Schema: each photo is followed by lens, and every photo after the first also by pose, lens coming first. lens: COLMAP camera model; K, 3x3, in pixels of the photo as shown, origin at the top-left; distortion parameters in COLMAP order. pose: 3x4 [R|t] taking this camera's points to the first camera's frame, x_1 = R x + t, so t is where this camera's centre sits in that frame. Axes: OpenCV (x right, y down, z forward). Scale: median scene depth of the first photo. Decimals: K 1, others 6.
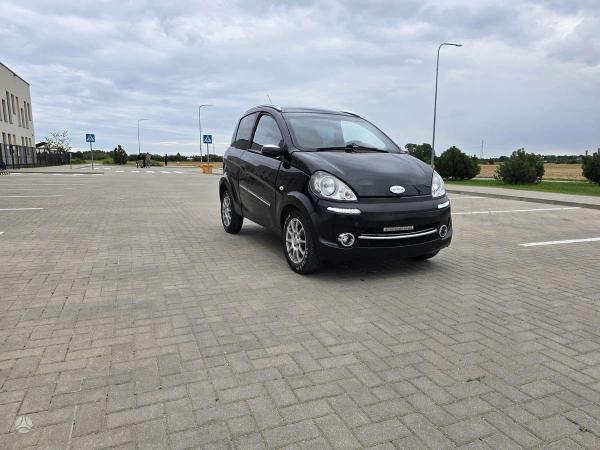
lens RADIAL K [[405.0, 0, 300.0], [0, 405.0, 225.0], [0, 0, 1]] dist [0.053374, -0.042629]
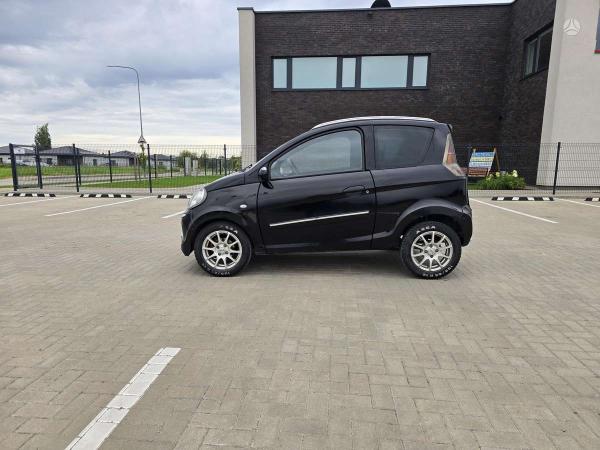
lens RADIAL K [[404.8, 0, 296.8], [0, 404.8, 234.5], [0, 0, 1]] dist [0.054132, -0.045432]
pose [[-0.477594, 0.133962, -0.868308, 1.374871], [-0.148322, 0.961828, 0.229972, -0.353738], [0.865970, 0.238622, -0.439494, 2.039700]]
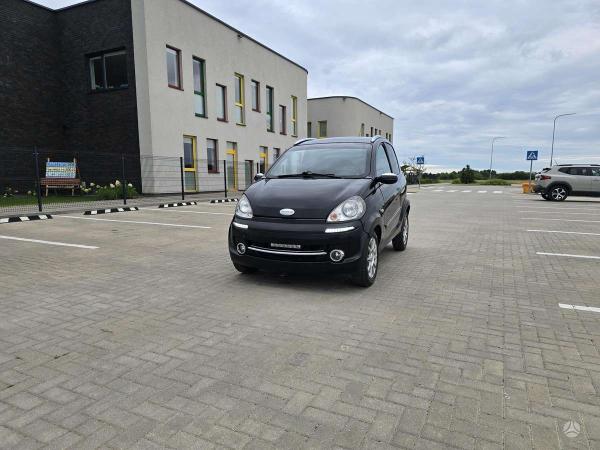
lens RADIAL K [[404.8, 0, 296.8], [0, 404.8, 234.5], [0, 0, 1]] dist [0.054132, -0.045432]
pose [[0.650122, 0.092785, -0.754143, 1.178471], [-0.109940, 0.993559, 0.027465, -0.060967], [0.751834, 0.065055, 0.656135, 0.296078]]
